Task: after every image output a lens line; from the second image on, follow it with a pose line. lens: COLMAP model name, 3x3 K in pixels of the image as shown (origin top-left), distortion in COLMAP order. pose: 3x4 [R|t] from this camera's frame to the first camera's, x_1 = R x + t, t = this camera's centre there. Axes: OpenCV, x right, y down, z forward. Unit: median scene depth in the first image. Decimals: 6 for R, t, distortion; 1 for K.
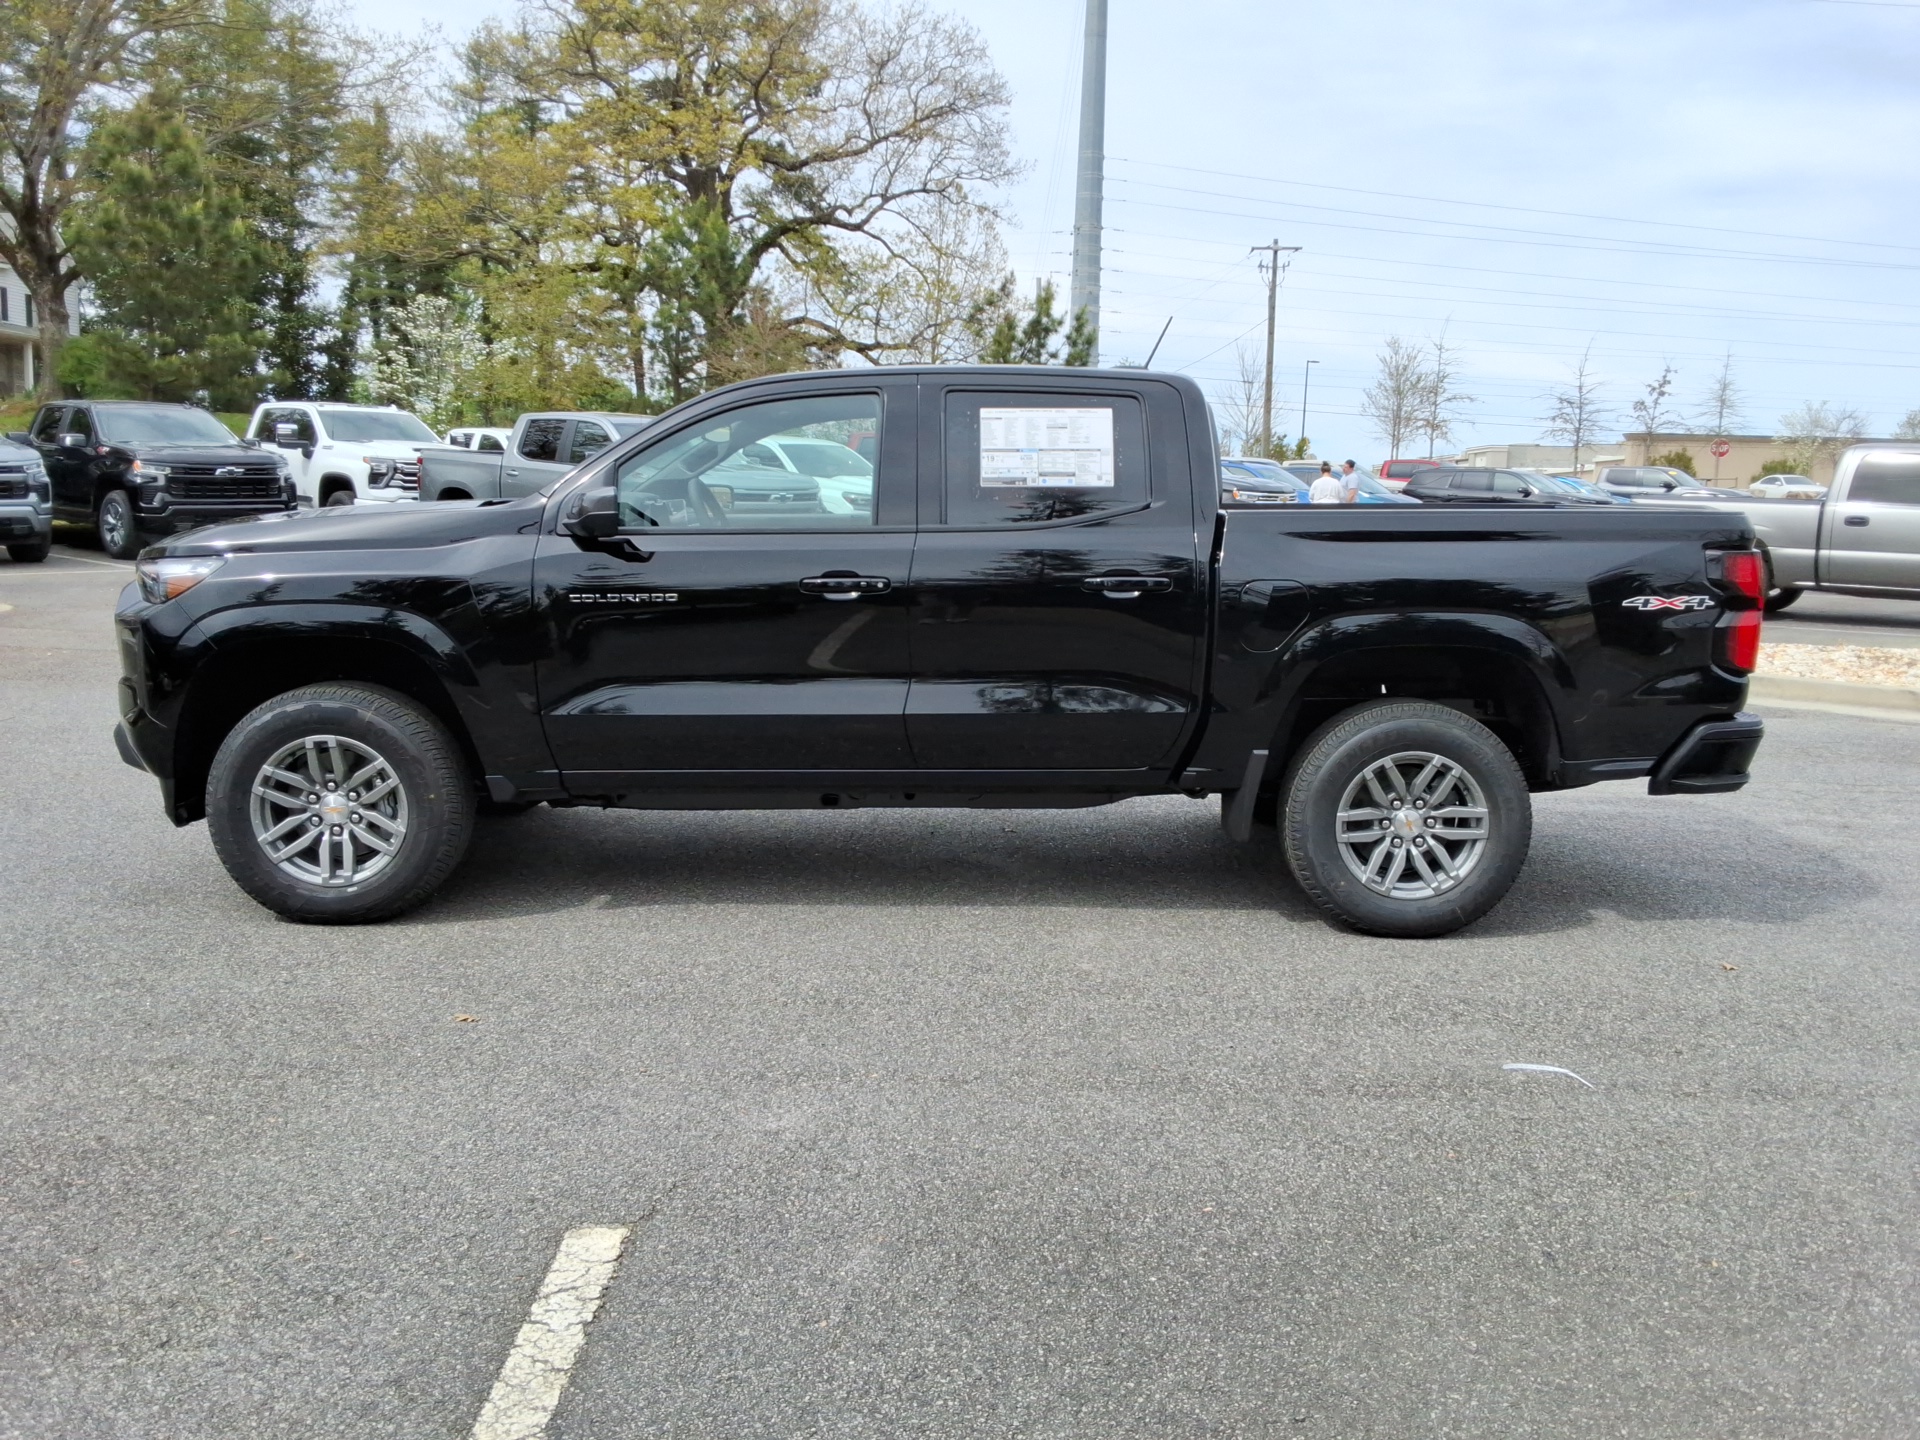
lens RADIAL K [[1540.1, 0, 980.6], [0, 1540.1, 684.0], [0, 0, 1]] dist [0.111265, -0.173972]
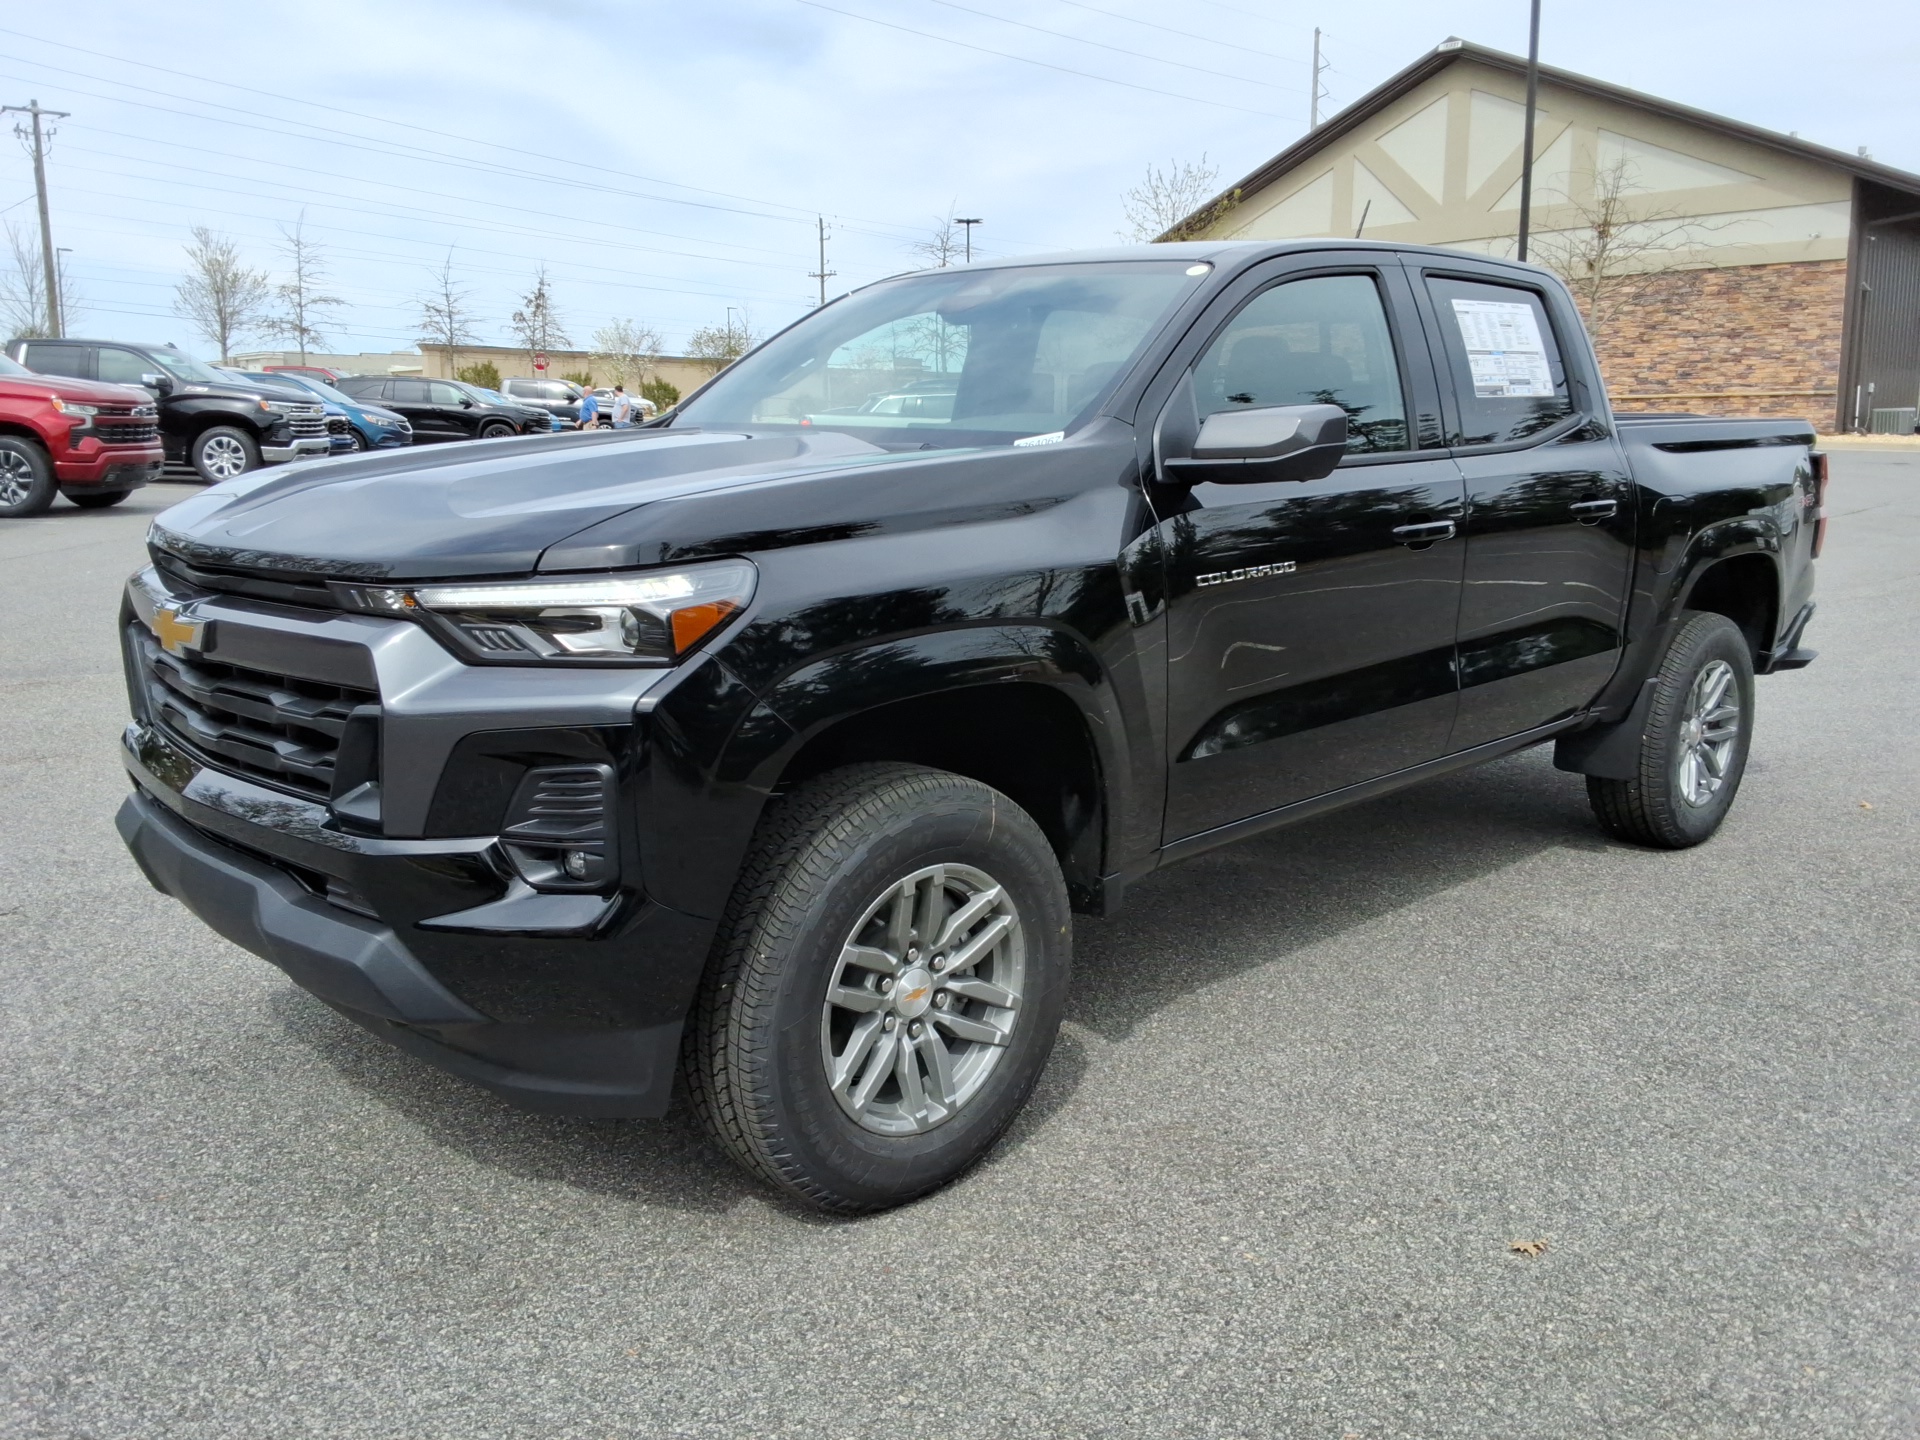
lens RADIAL K [[1540.1, 0, 972.3], [0, 1540.1, 701.3], [0, 0, 1]] dist [0.111265, -0.173972]
pose [[0.724744, -0.135435, 0.675577, -0.744505], [0.090423, 0.990707, 0.101606, -0.076326], [-0.683059, -0.012550, 0.730255, 0.572820]]
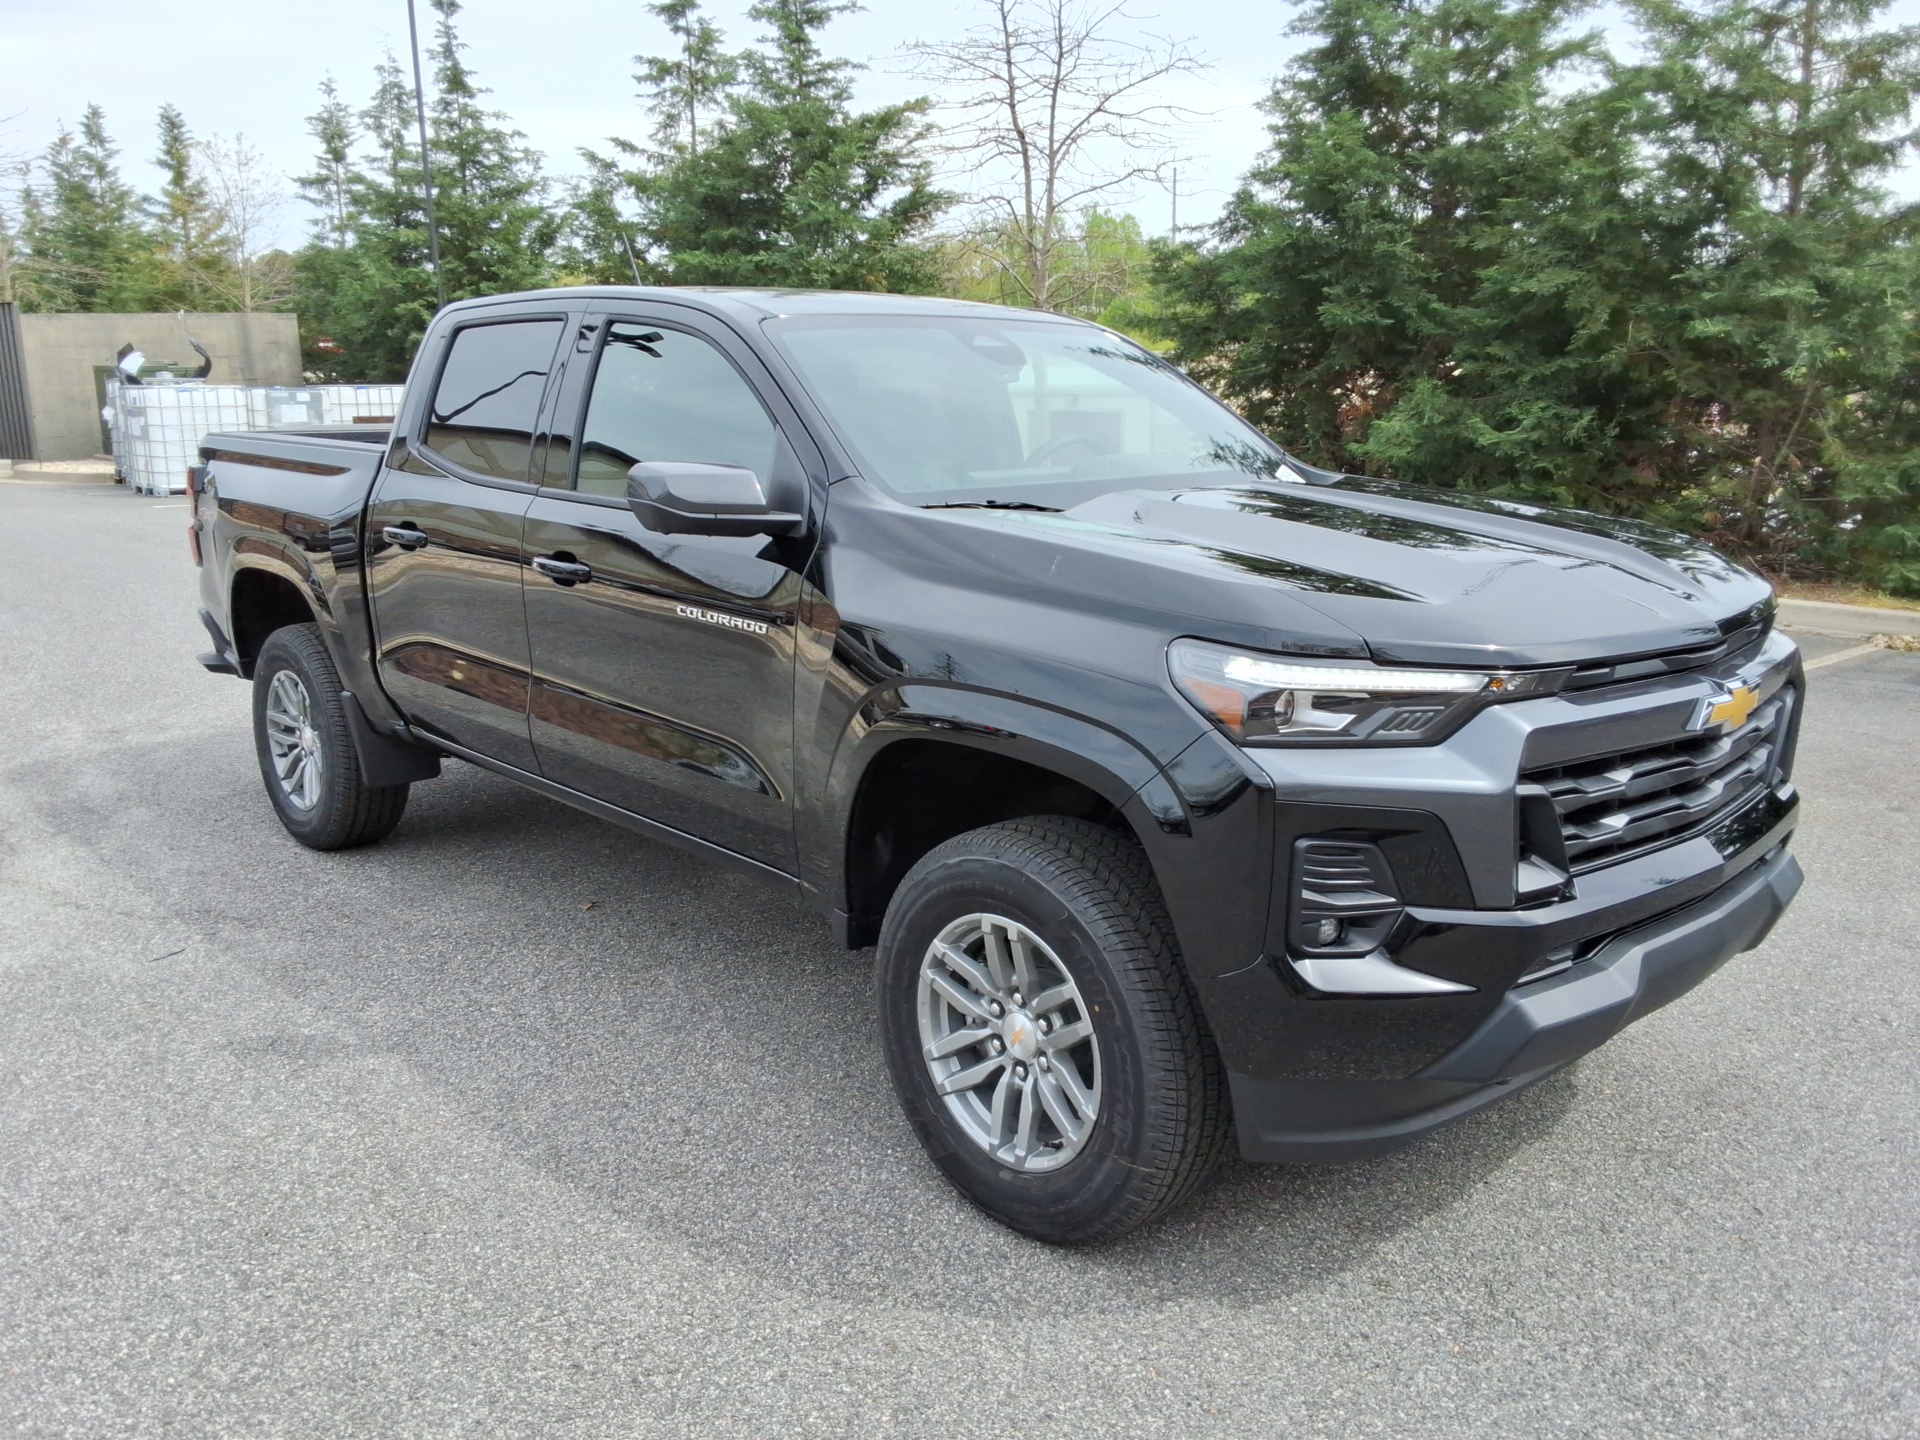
lens RADIAL K [[1540.1, 0, 963.3], [0, 1540.1, 702.4], [0, 0, 1]] dist [0.111265, -0.173972]
pose [[-0.666804, -0.165655, 0.726588, -0.795755], [0.088851, 0.950355, 0.298212, -0.258633], [-0.739917, 0.263407, -0.618982, 1.672658]]
